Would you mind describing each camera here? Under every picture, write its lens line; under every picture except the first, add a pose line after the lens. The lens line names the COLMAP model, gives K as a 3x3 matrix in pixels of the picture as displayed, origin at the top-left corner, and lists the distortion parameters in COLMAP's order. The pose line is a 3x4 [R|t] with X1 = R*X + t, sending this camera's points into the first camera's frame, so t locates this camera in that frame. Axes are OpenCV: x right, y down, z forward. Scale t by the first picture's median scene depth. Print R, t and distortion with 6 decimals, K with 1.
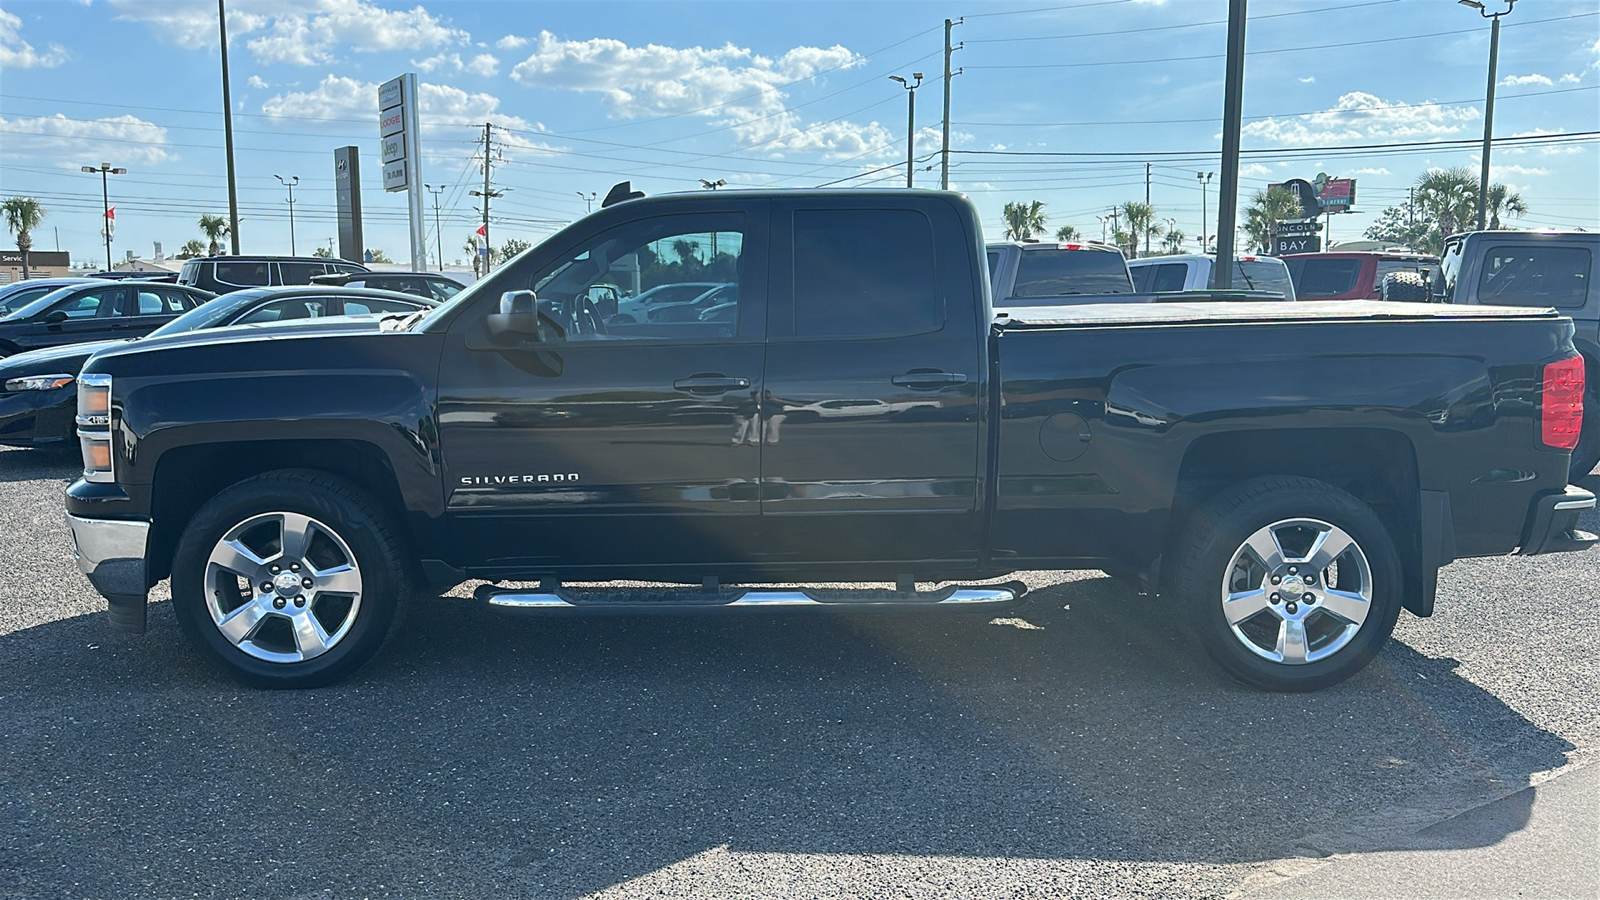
lens RADIAL K [[1387.7, 0, 800.0], [0, 1387.7, 450.0], [0, 0, 1]] dist [0.052797, -0.123013]
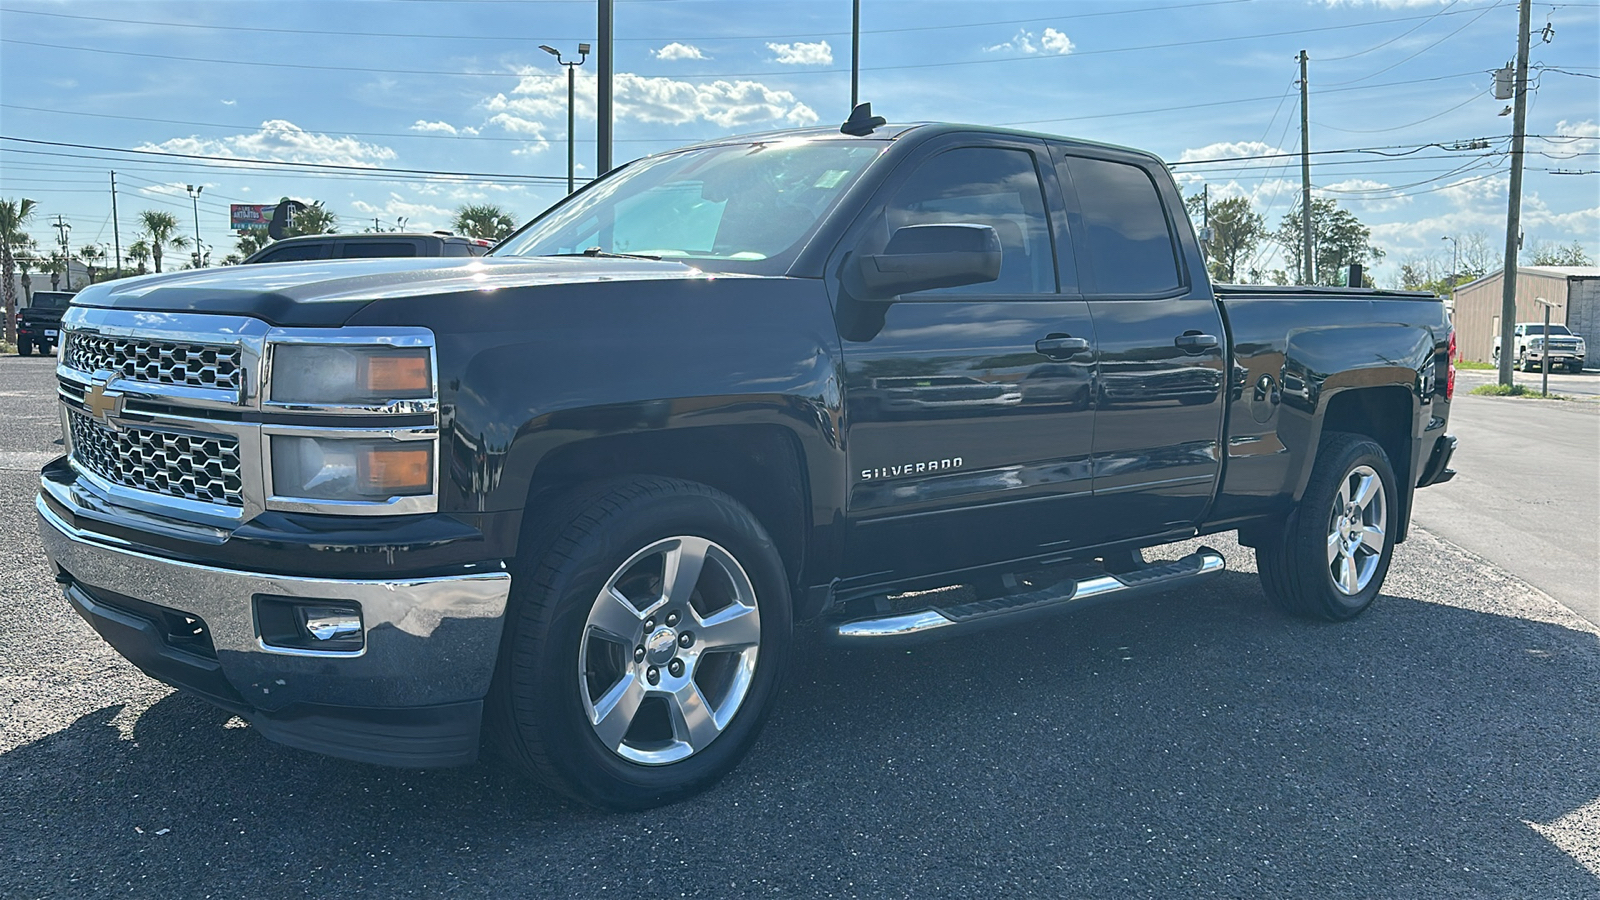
lens RADIAL K [[1431.1, 0, 742.9], [0, 1431.1, 446.9], [0, 0, 1]] dist [0.003740, -0.195033]
pose [[0.702488, -0.036484, 0.710760, -0.824106], [0.056935, 0.998365, -0.005025, 0.006694], [-0.709415, 0.043997, 0.703416, 0.483998]]
